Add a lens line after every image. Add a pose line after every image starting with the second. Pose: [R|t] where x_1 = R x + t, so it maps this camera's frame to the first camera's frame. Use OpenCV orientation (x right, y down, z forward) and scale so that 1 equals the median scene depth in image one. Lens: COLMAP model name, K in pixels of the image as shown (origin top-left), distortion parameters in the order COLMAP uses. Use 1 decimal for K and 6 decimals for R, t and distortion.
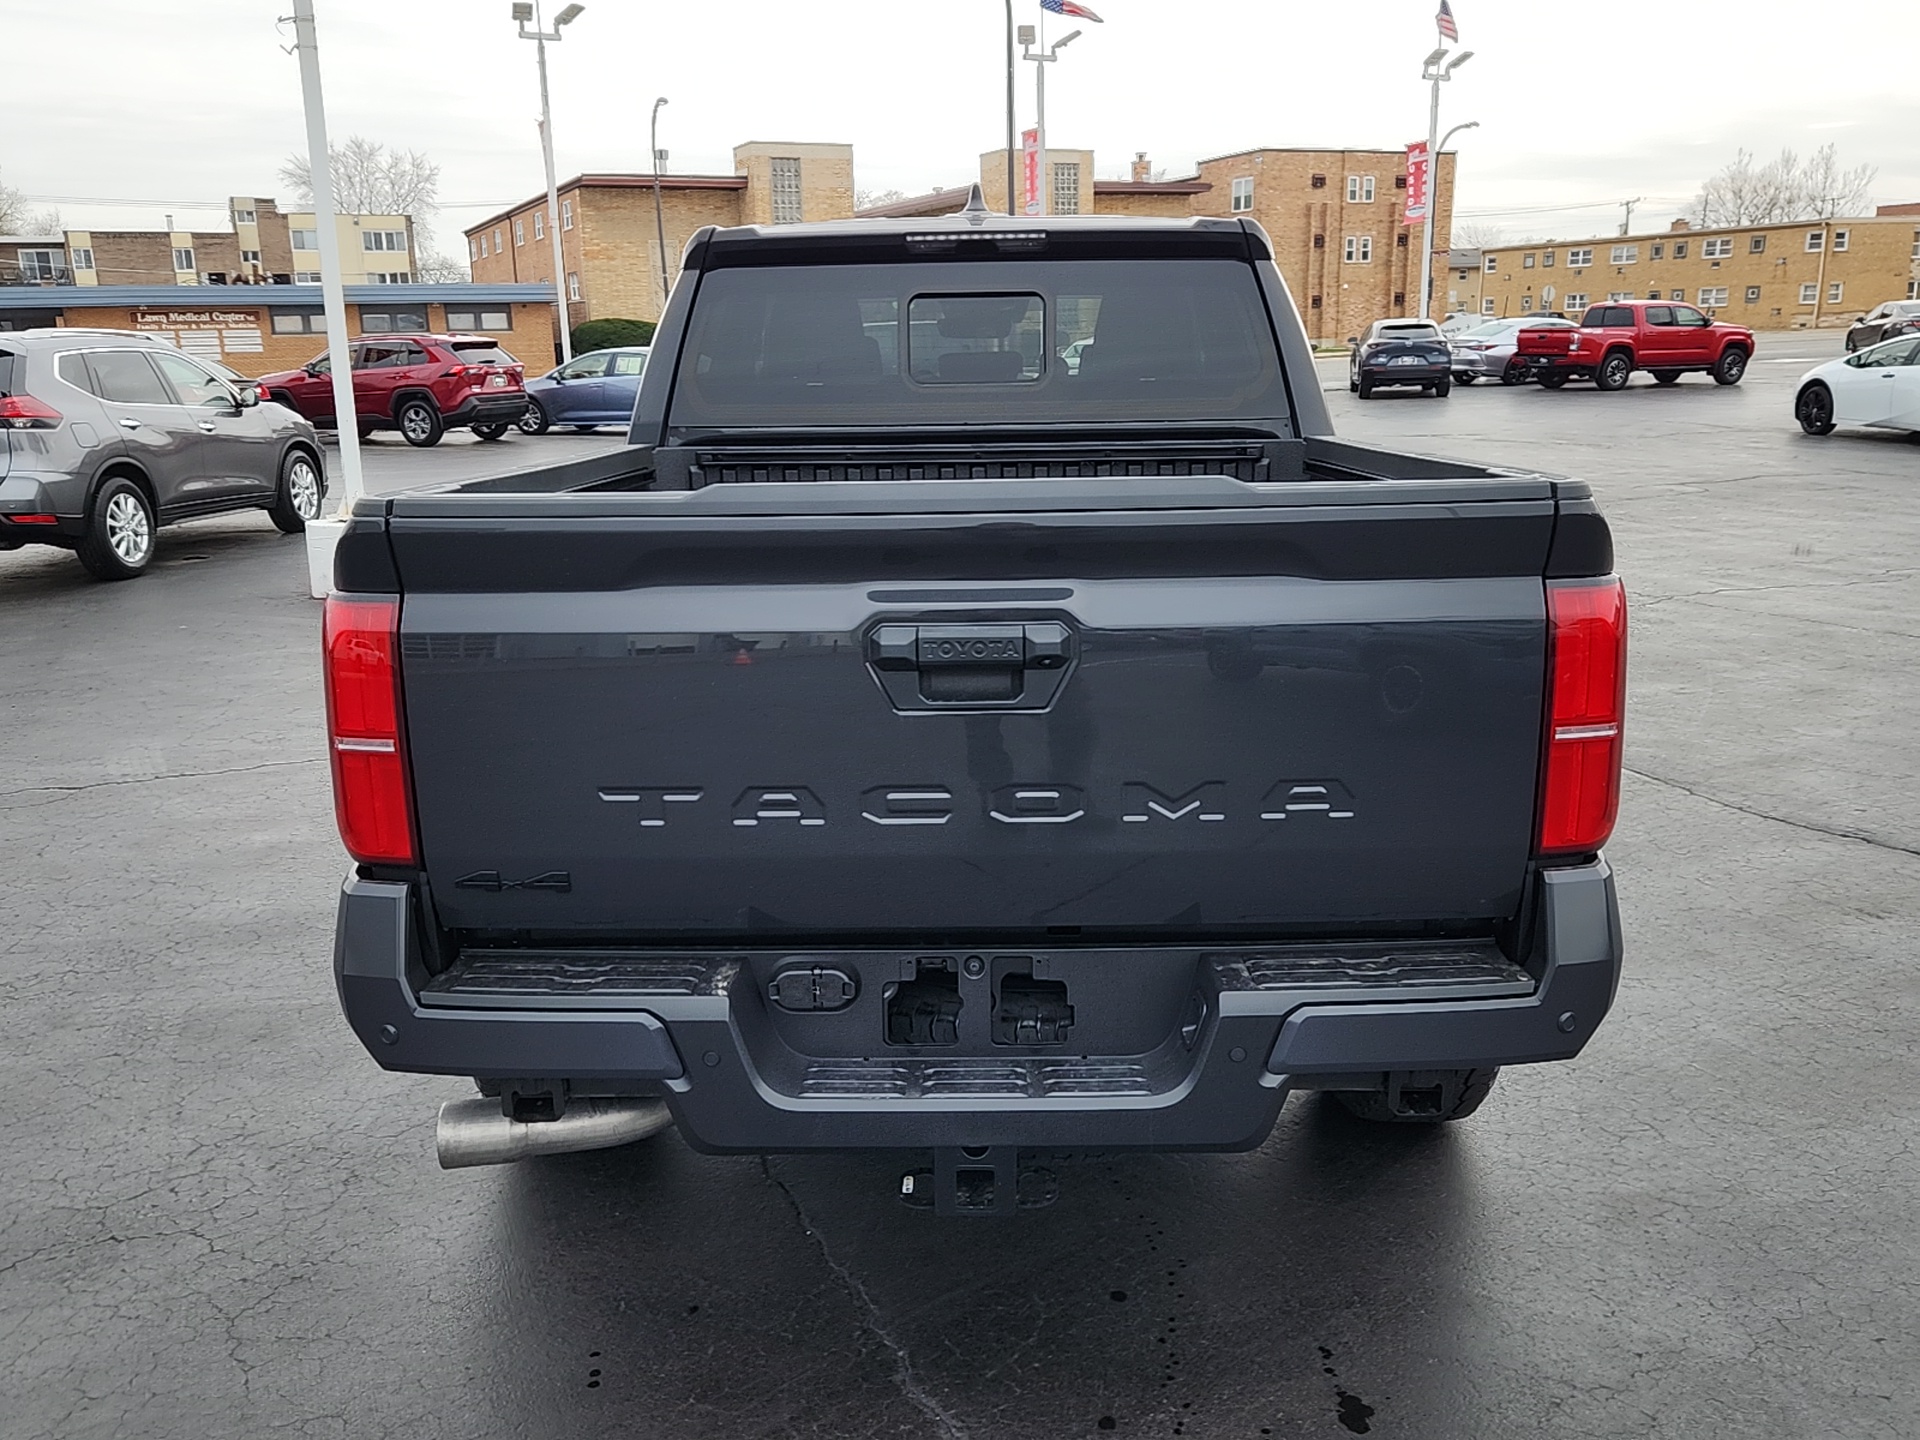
lens RADIAL K [[1629.3, 0, 970.6], [0, 1629.3, 722.3], [0, 0, 1]] dist [0.088025, -0.100667]
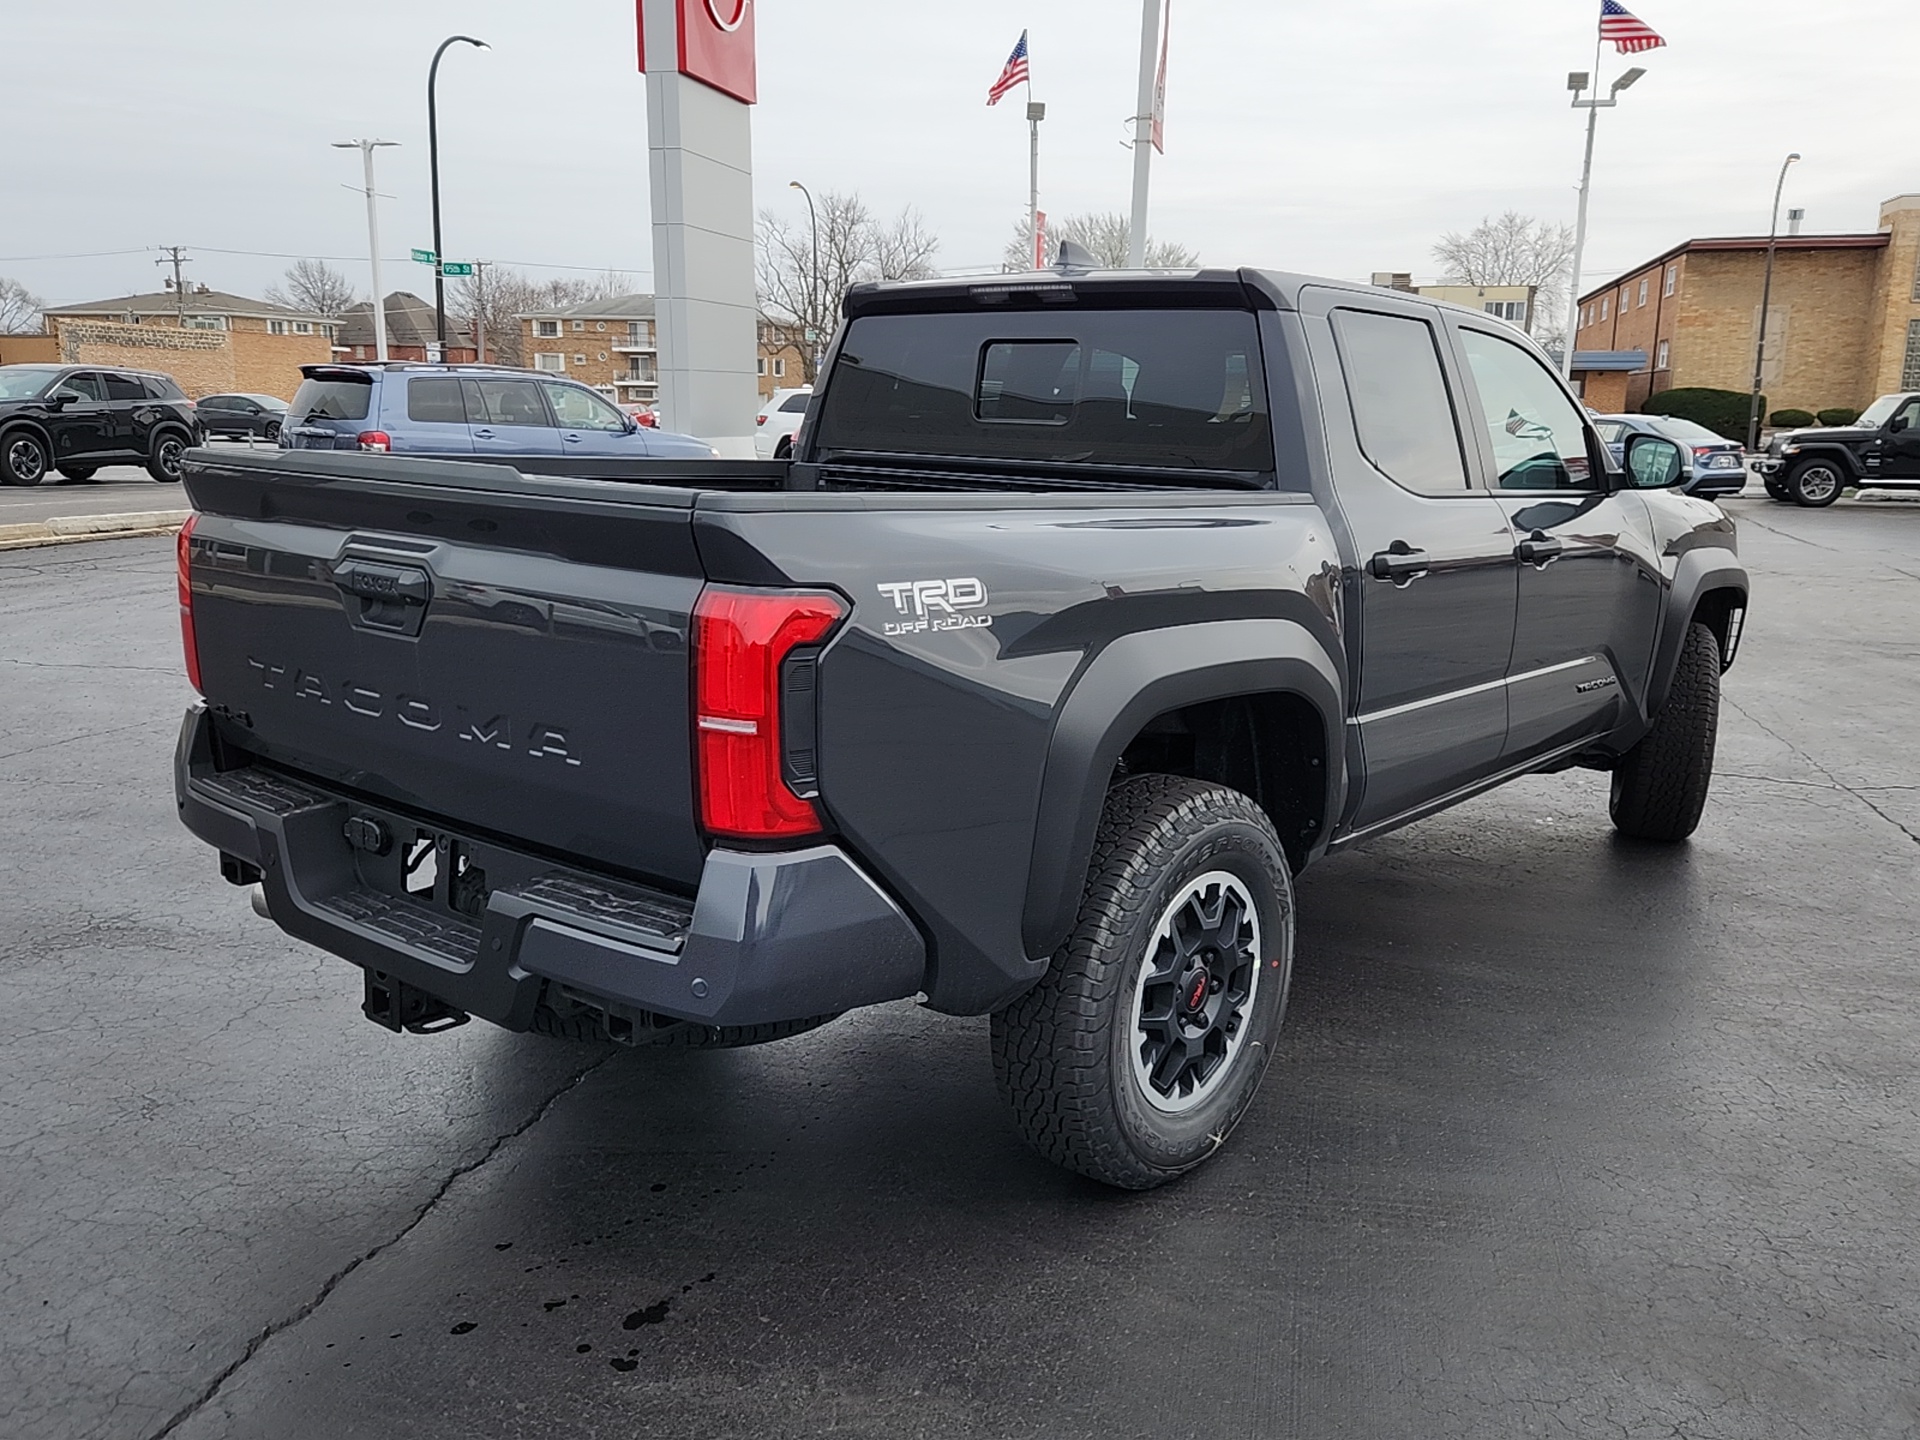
lens RADIAL K [[1629.3, 0, 970.6], [0, 1629.3, 722.3], [0, 0, 1]] dist [0.088025, -0.100667]
pose [[0.770936, 0.155194, -0.617715, 0.122633], [-0.179808, 0.983440, 0.022669, -0.005229], [0.611004, 0.093594, 0.786075, 0.025690]]
